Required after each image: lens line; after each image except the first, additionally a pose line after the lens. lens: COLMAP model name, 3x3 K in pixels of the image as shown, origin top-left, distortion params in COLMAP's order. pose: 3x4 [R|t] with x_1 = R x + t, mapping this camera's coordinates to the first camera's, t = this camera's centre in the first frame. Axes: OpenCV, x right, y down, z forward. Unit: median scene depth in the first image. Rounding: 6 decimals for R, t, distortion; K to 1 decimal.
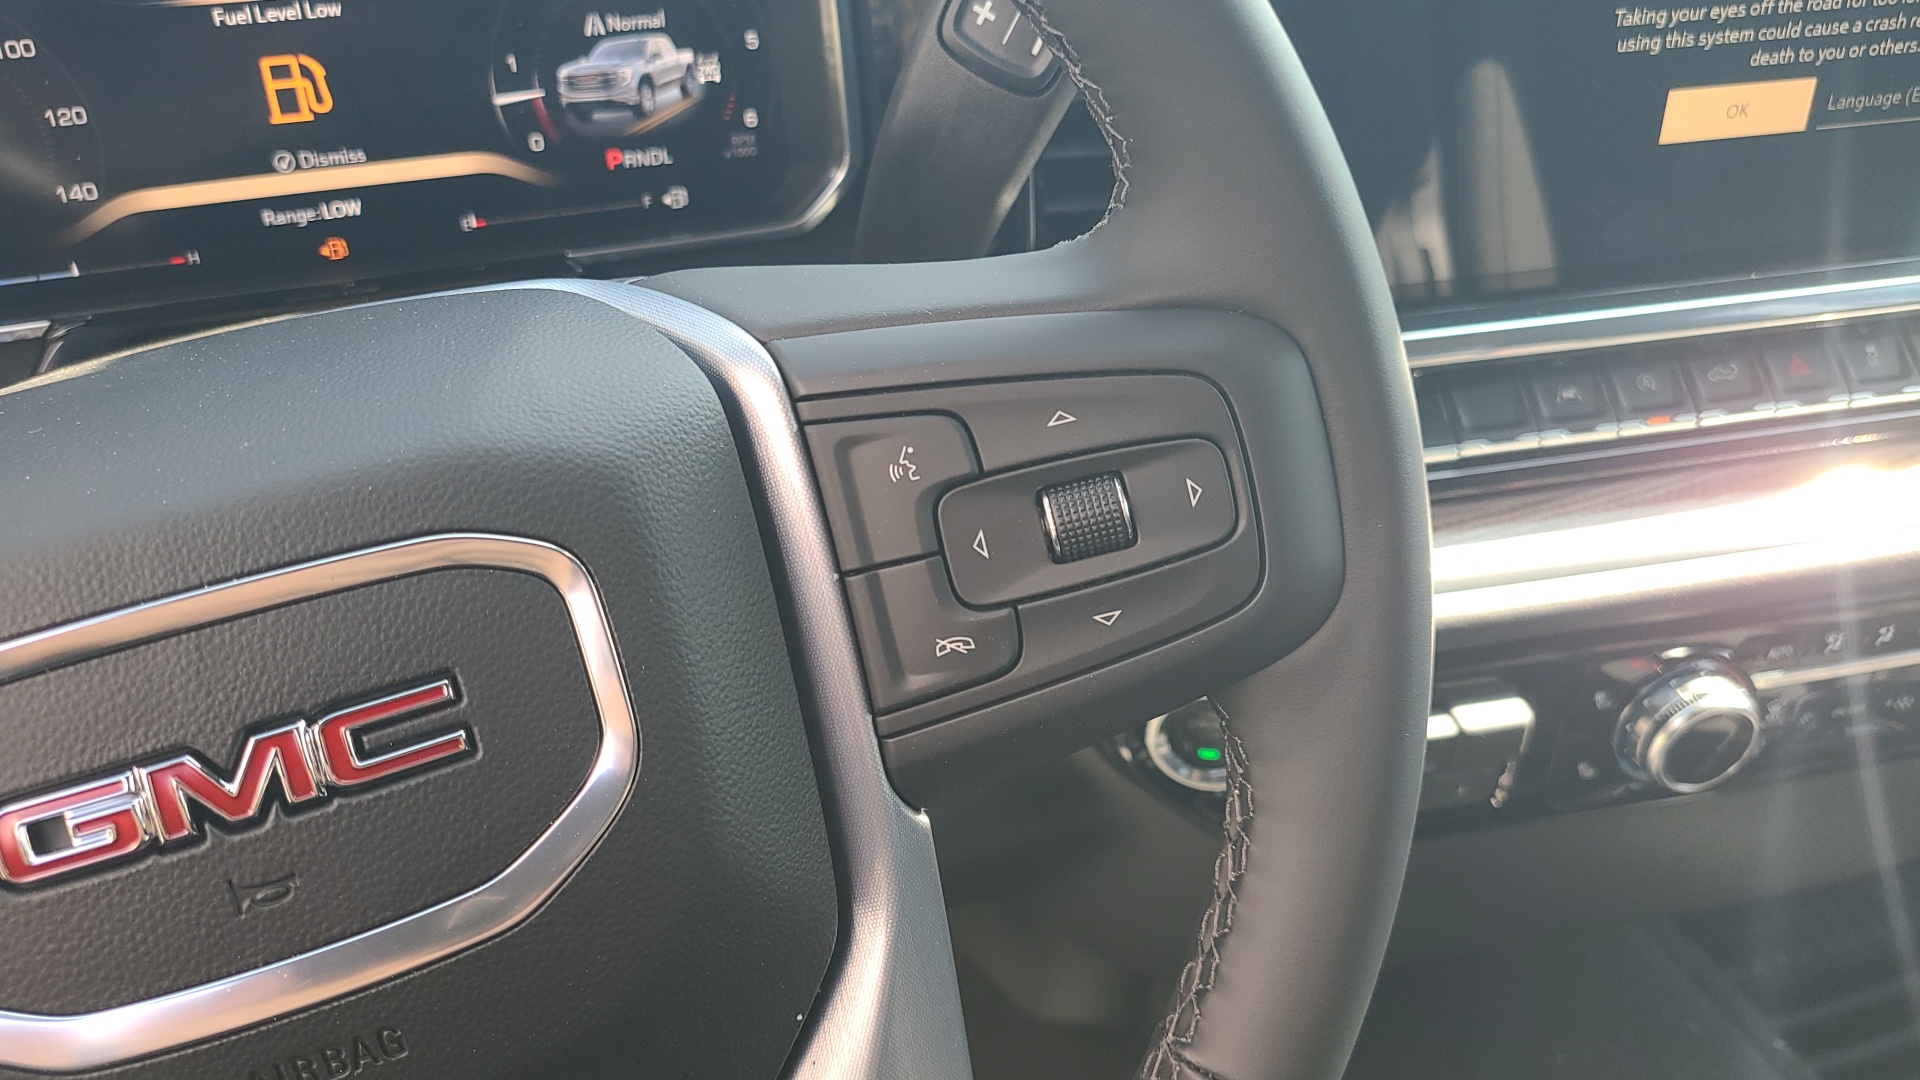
lens RADIAL K [[1408.4, 0, 959.2], [0, 1408.4, 507.2], [0, 0, 1]] dist [0.046405, -0.036927]
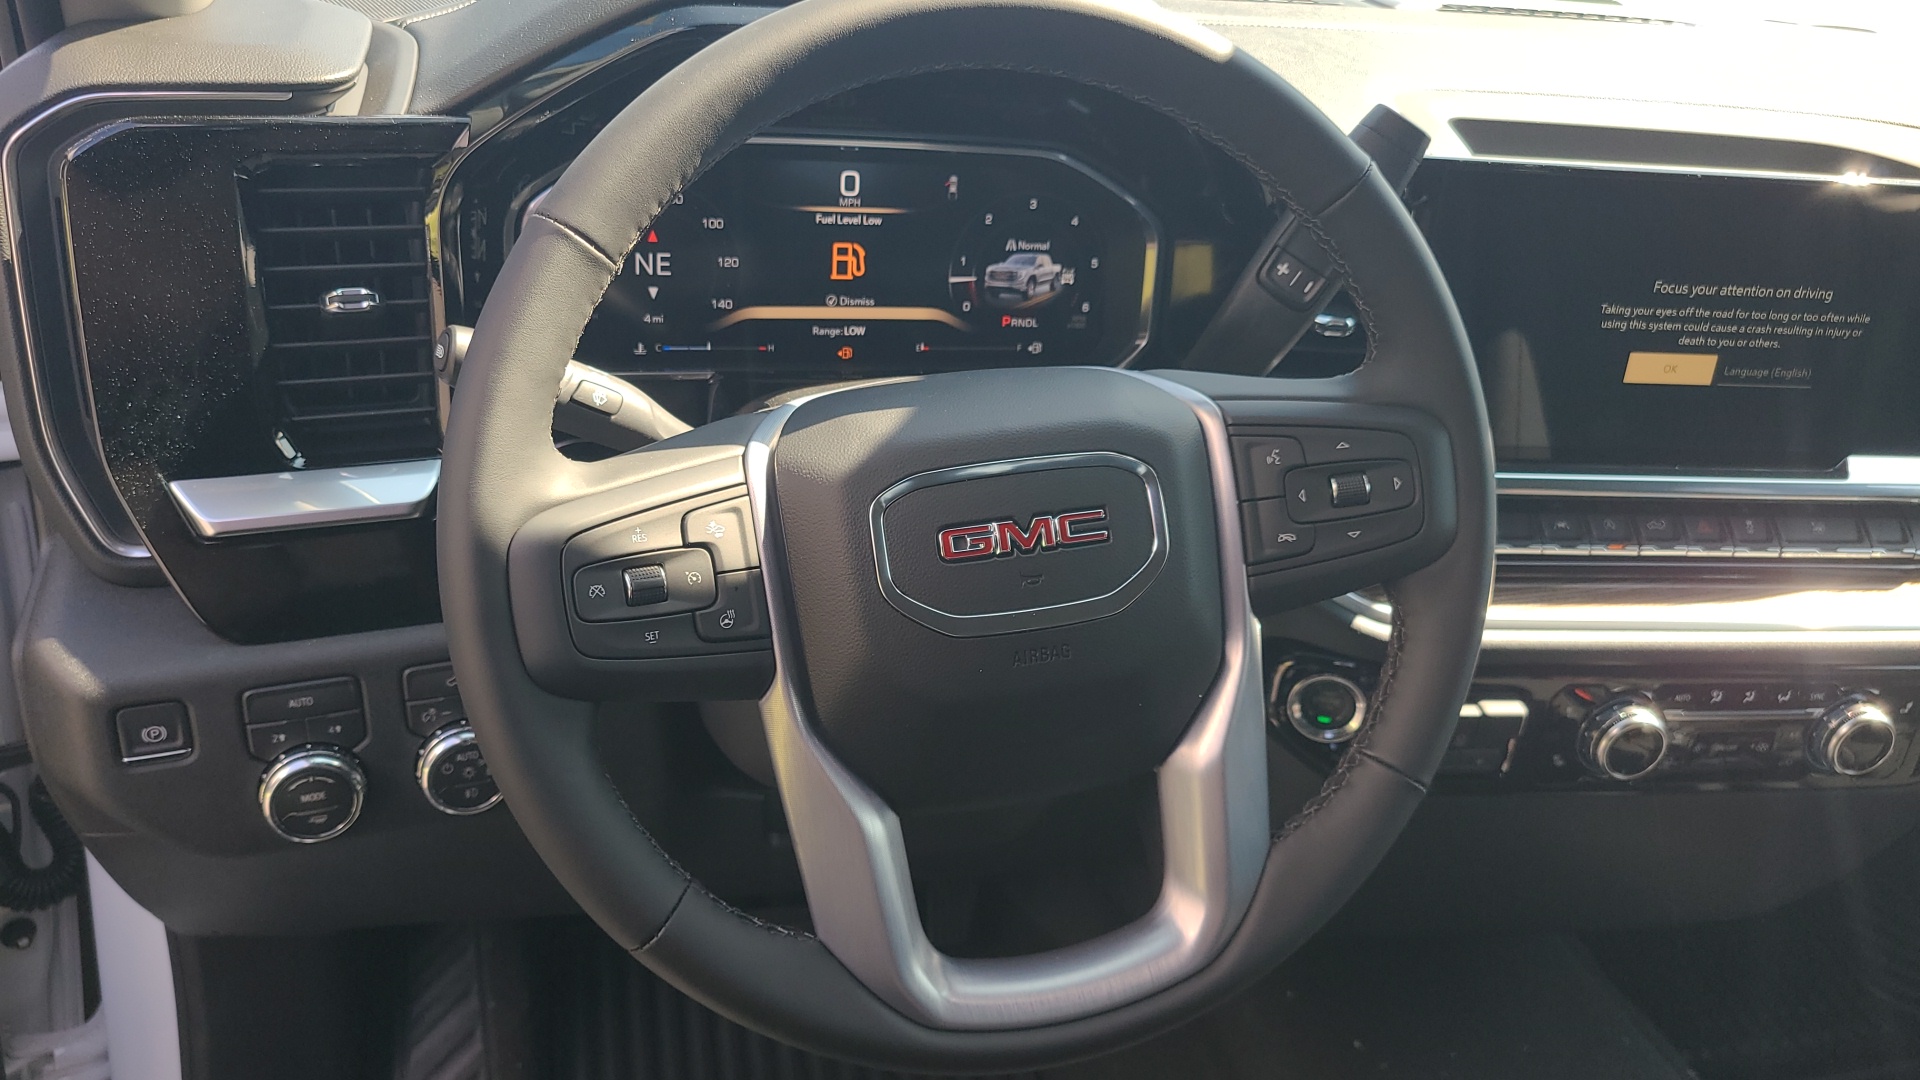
lens RADIAL K [[1408.4, 0, 942.0], [0, 1408.4, 528.8], [0, 0, 1]] dist [0.046405, -0.036927]
pose [[0.992939, 0.117975, -0.012416, -0.280222], [-0.118595, 0.984803, -0.126877, 0.232178], [-0.002741, 0.127454, 0.991841, -0.669497]]
